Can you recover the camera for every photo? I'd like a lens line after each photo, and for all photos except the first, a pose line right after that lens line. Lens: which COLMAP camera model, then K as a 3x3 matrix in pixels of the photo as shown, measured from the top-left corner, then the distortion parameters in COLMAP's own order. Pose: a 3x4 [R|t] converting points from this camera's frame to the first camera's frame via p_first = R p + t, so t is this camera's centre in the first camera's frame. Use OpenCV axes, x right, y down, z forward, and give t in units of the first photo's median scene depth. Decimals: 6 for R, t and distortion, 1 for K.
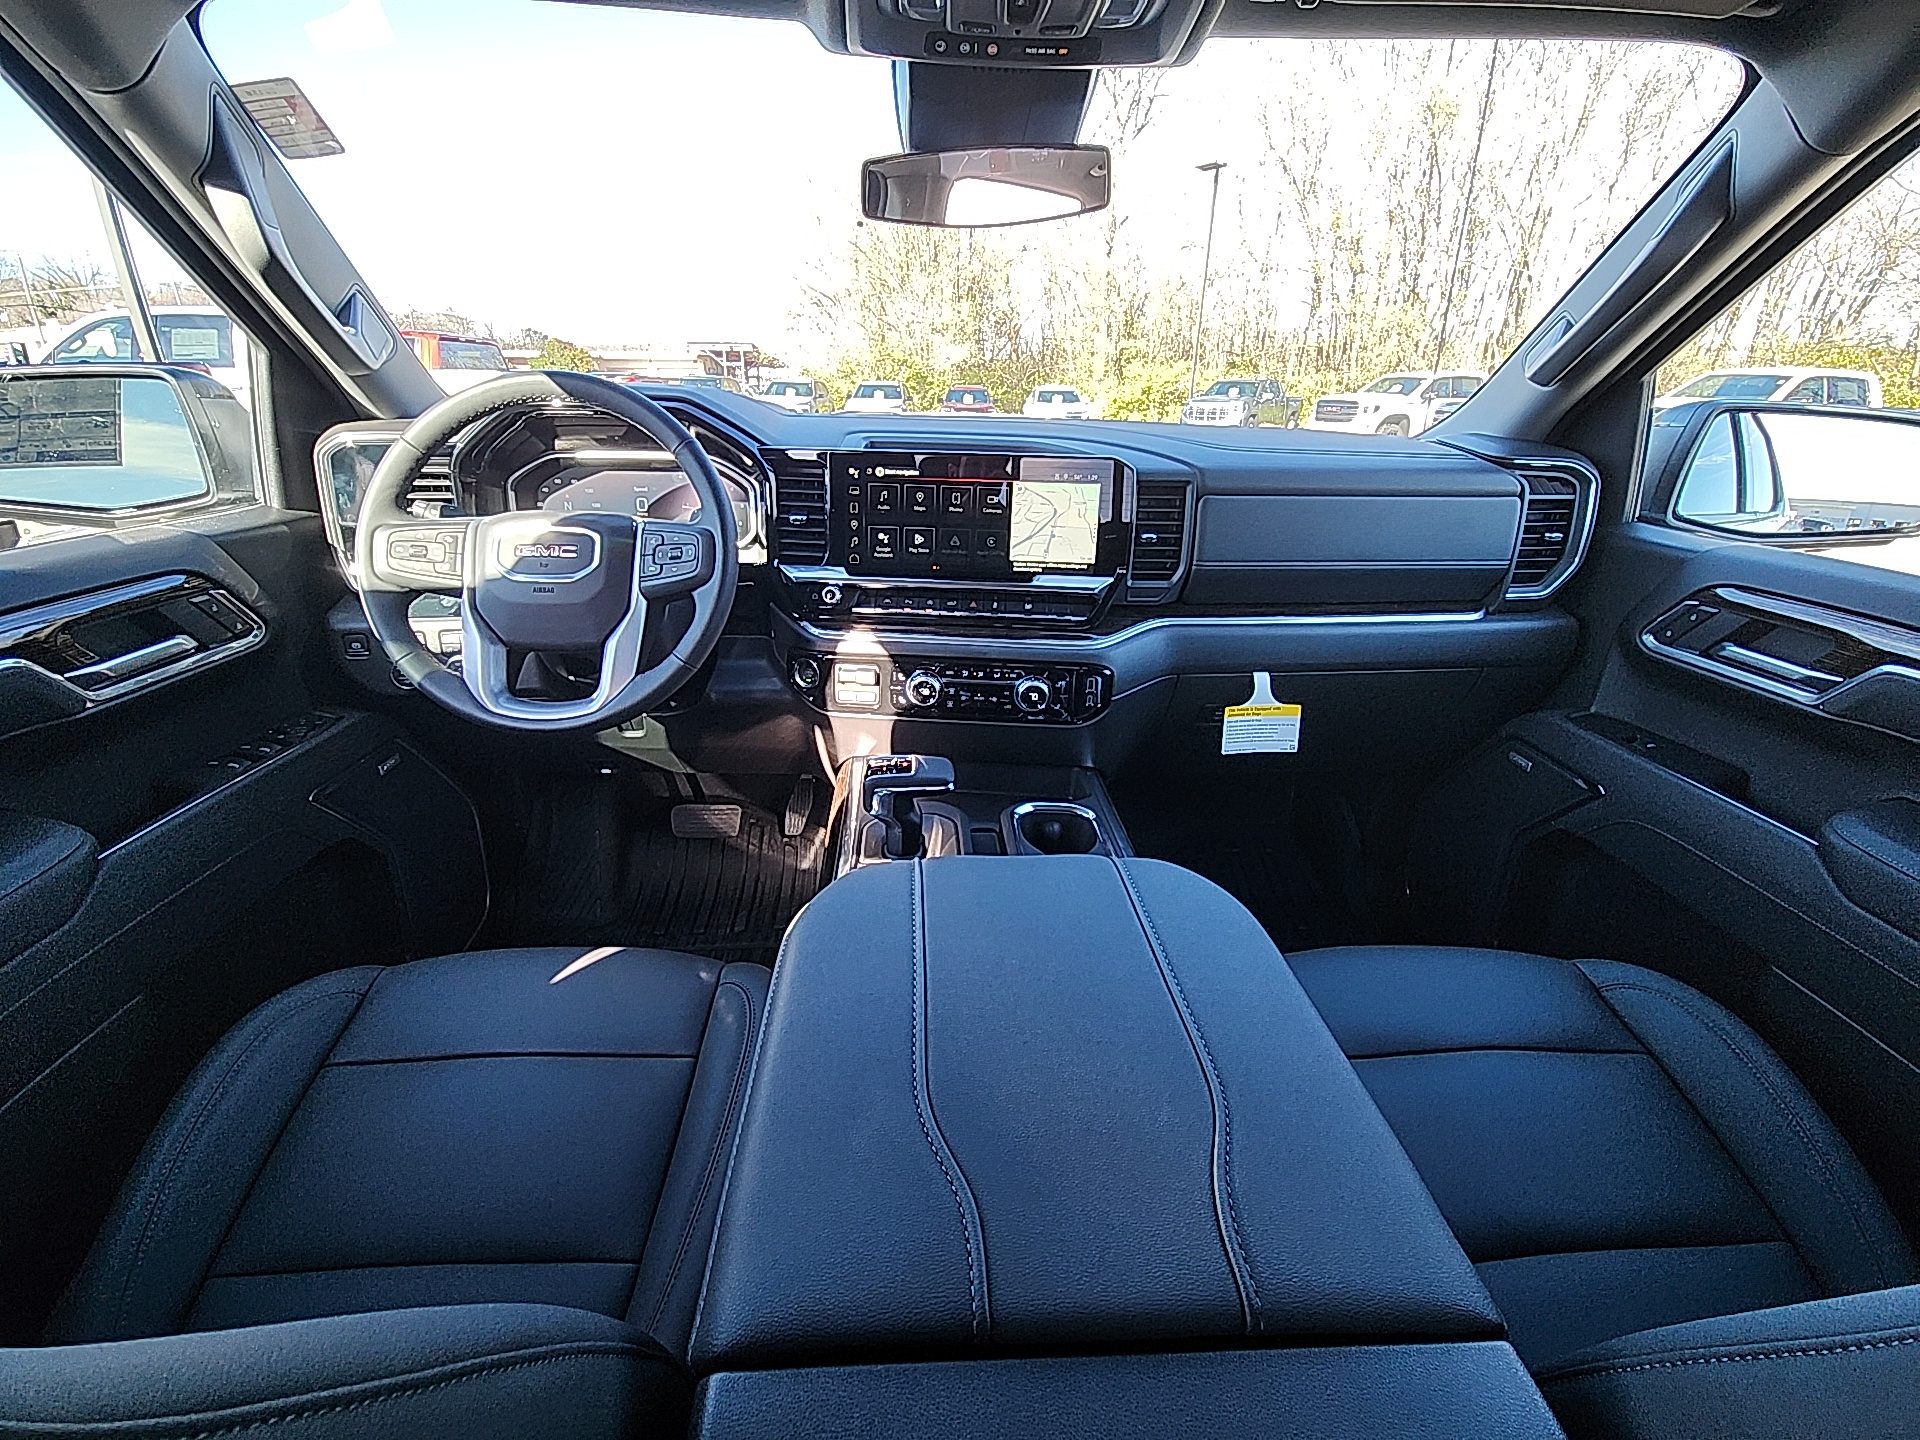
lens RADIAL K [[775.2, 0, 949.4], [0, 775.2, 703.5], [0, 0, 1]] dist [0.004443, 0.000315]
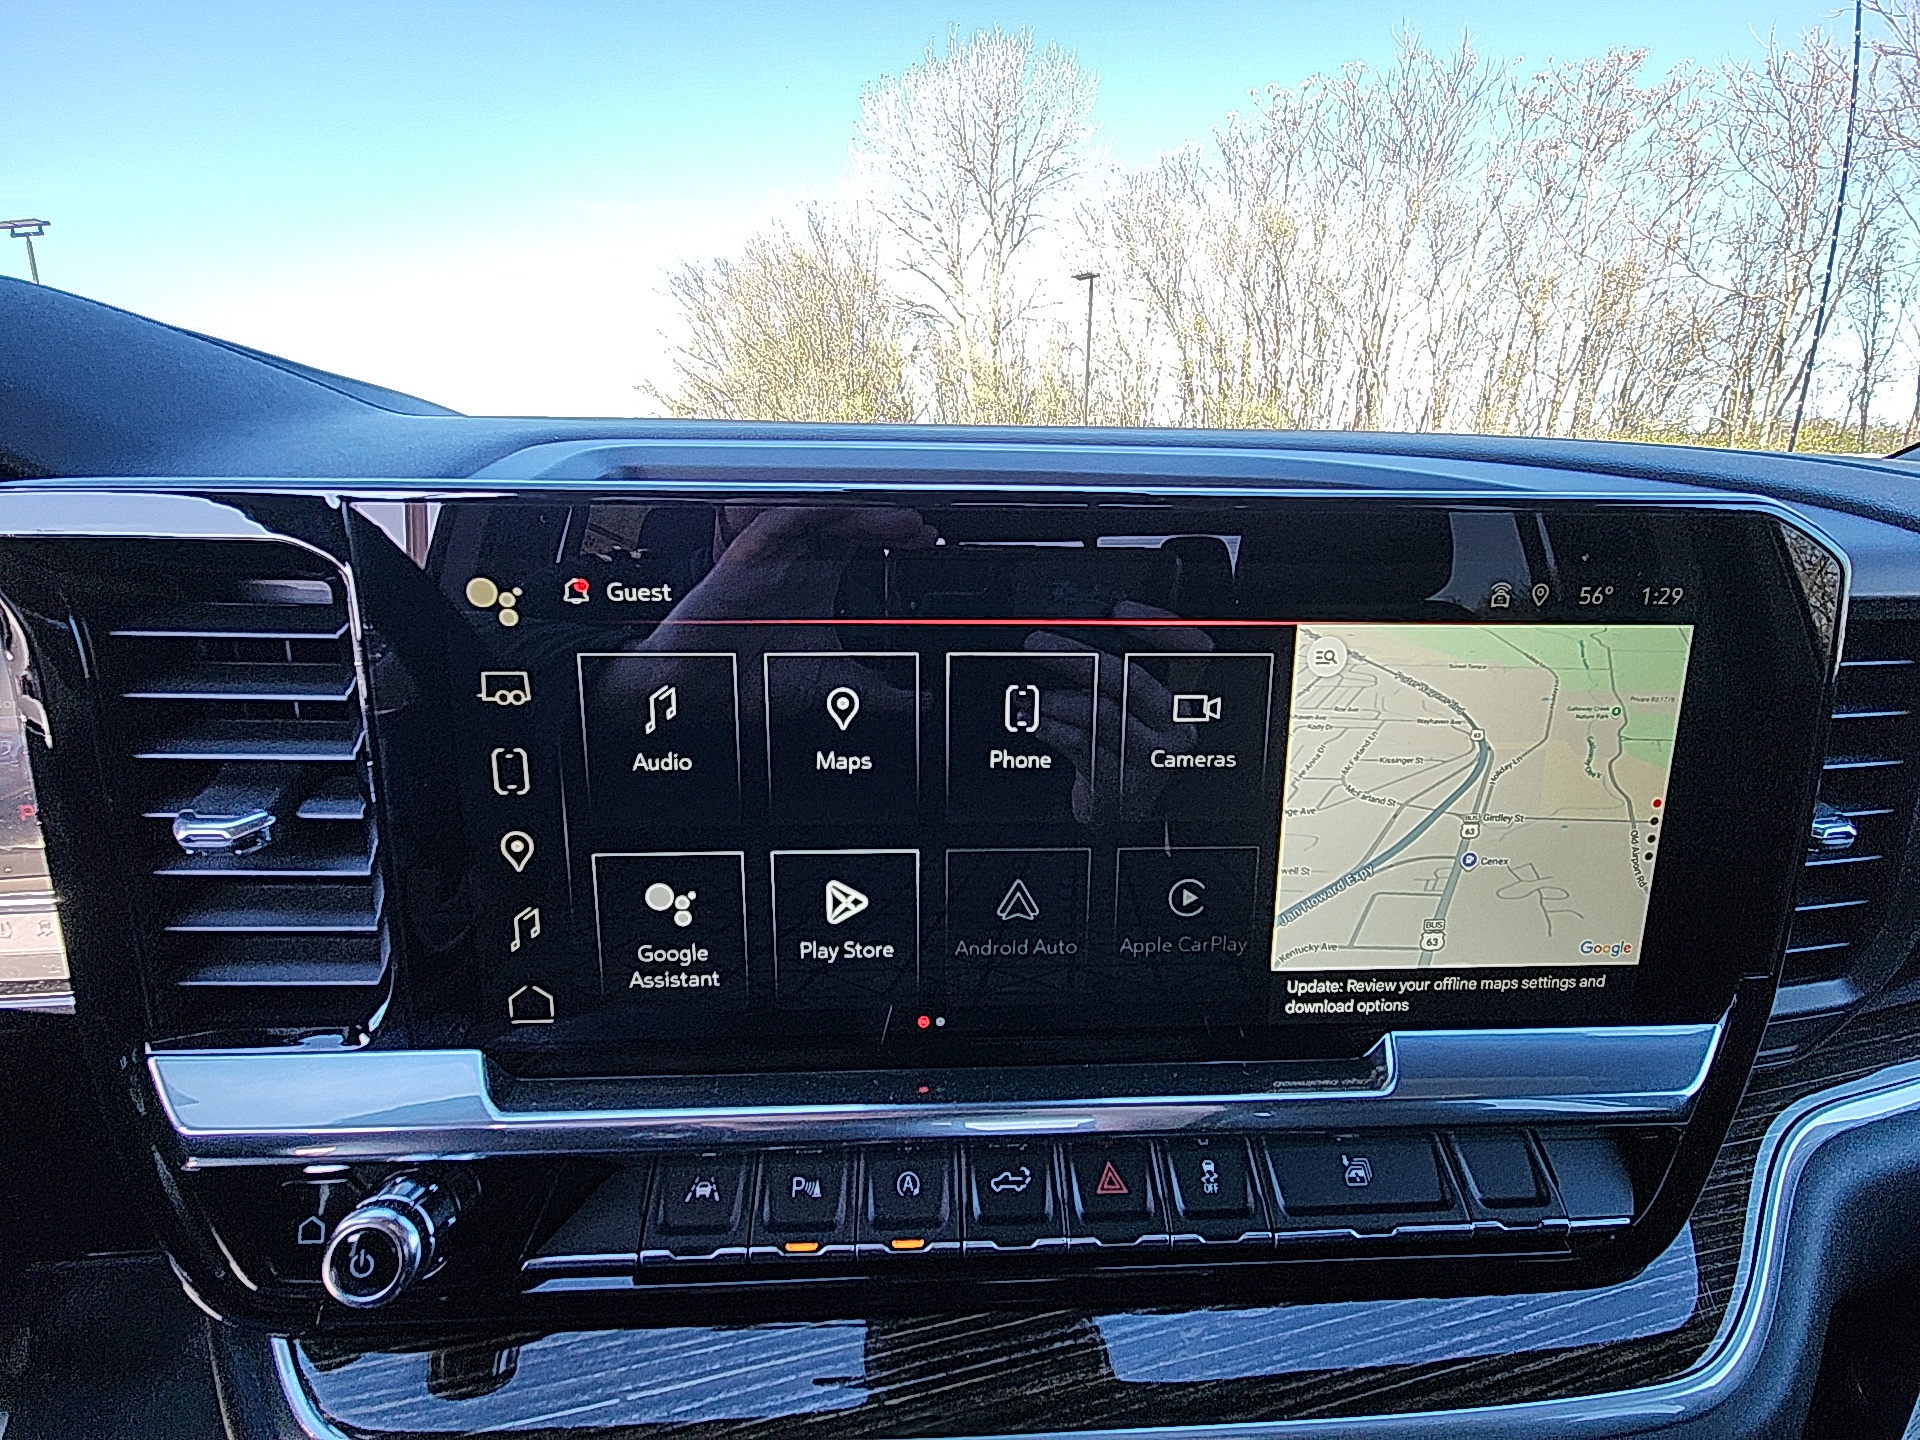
lens RADIAL K [[772.1, 0, 949.1], [0, 772.1, 701.9], [0, 0, 1]] dist [0.014834, -0.009303]
pose [[0.992105, -0.043775, 0.117519, -0.033728], [0.055707, 0.993402, -0.100249, -0.243189], [-0.112355, 0.106004, 0.987998, 0.786836]]
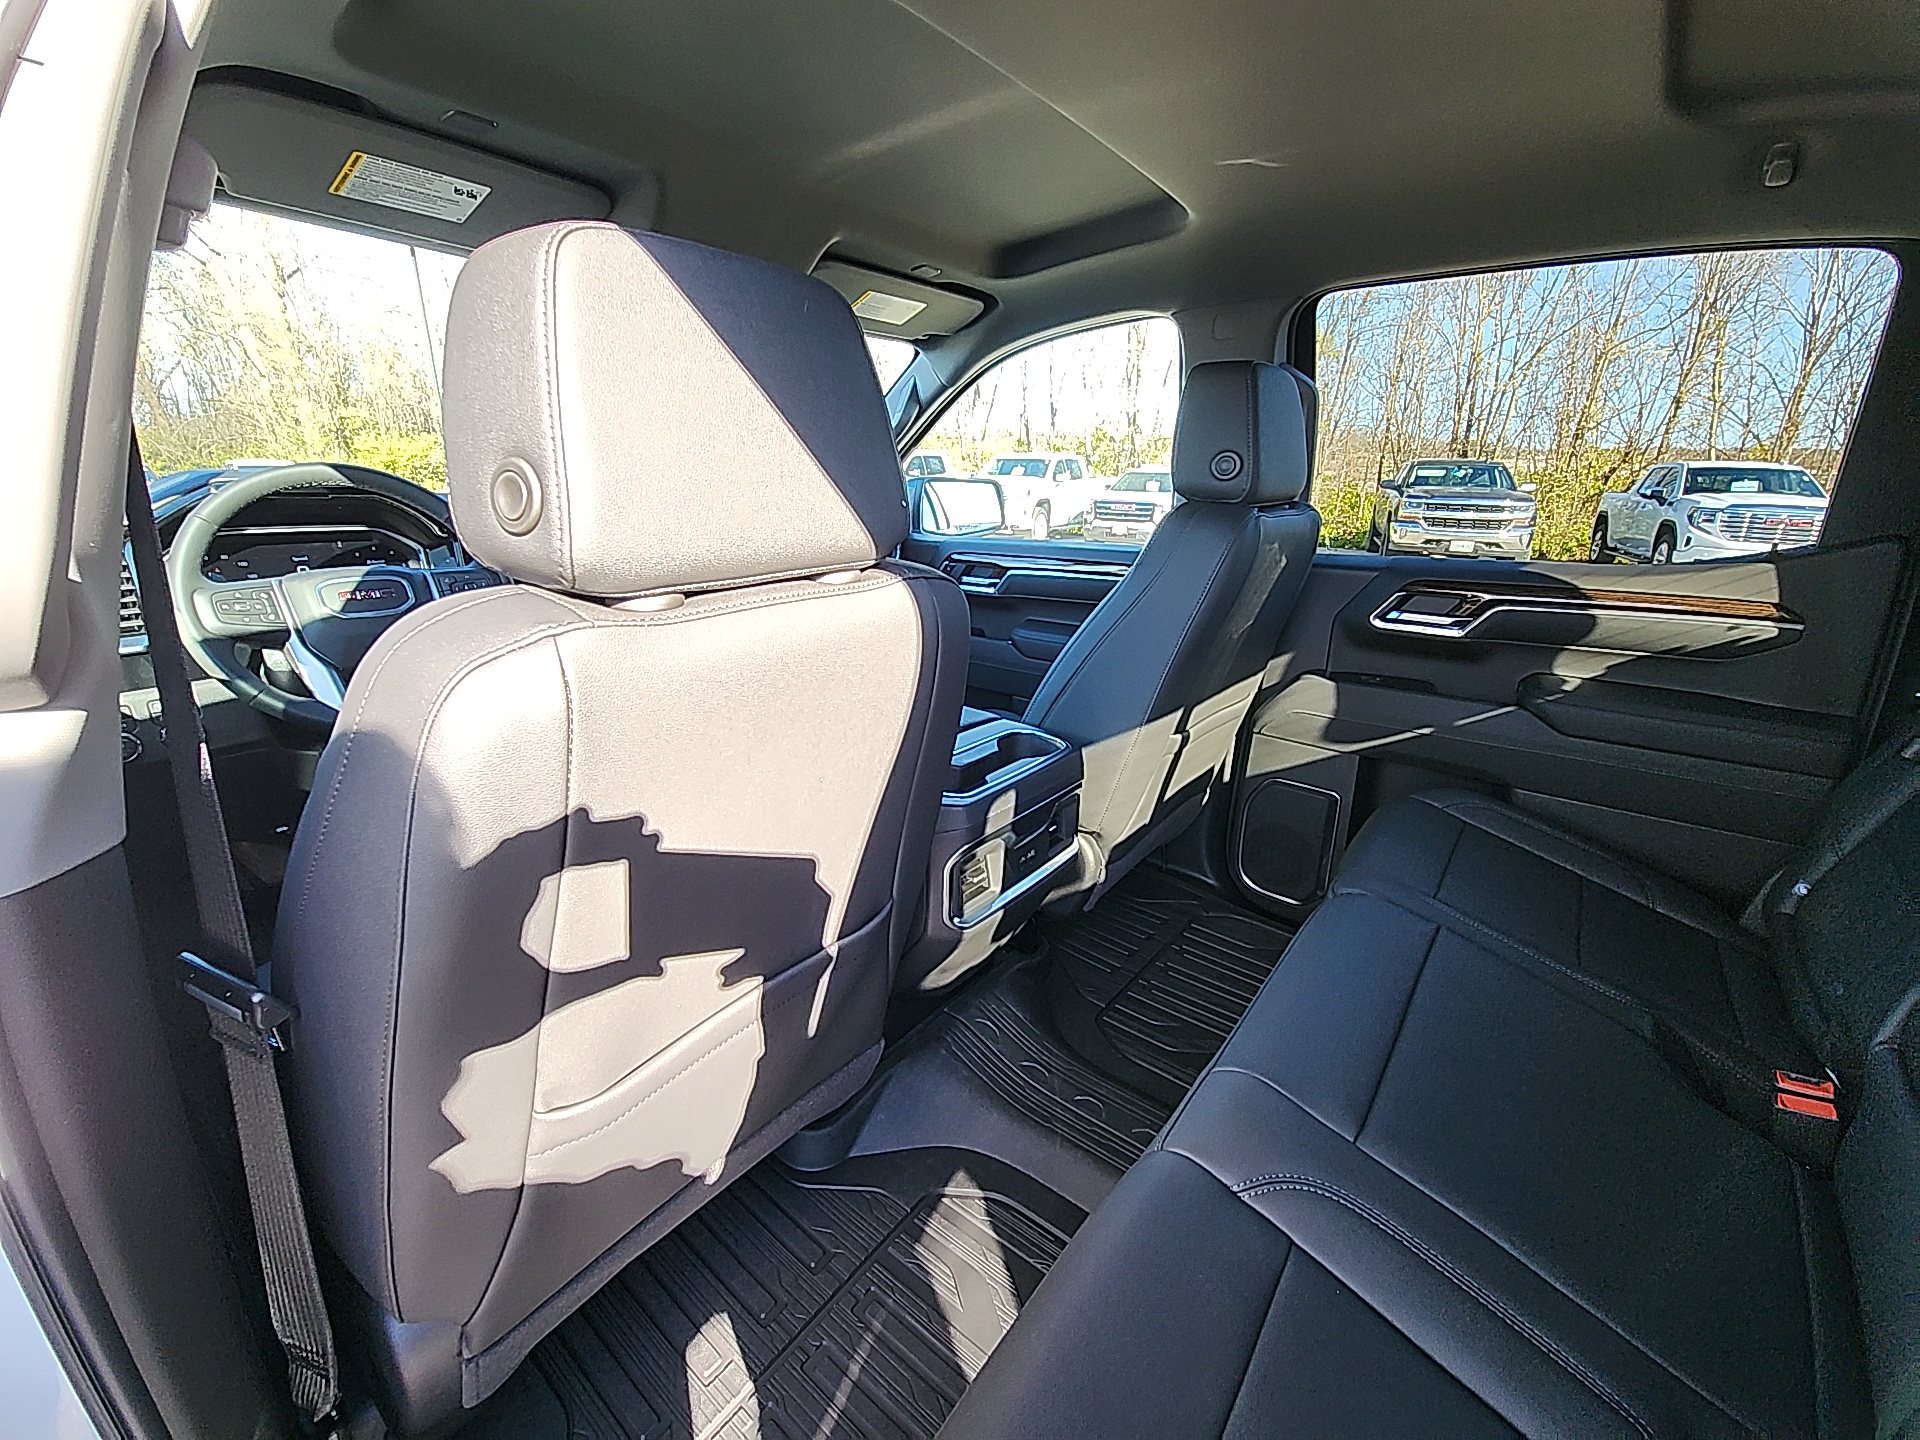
lens RADIAL K [[772.1, 0, 949.1], [0, 772.1, 701.9], [0, 0, 1]] dist [0.014834, -0.009303]
pose [[0.673245, -0.215157, 0.707424, -0.667106], [0.275780, 0.960760, 0.029751, 0.176716], [-0.686066, 0.175064, 0.706163, -0.483956]]
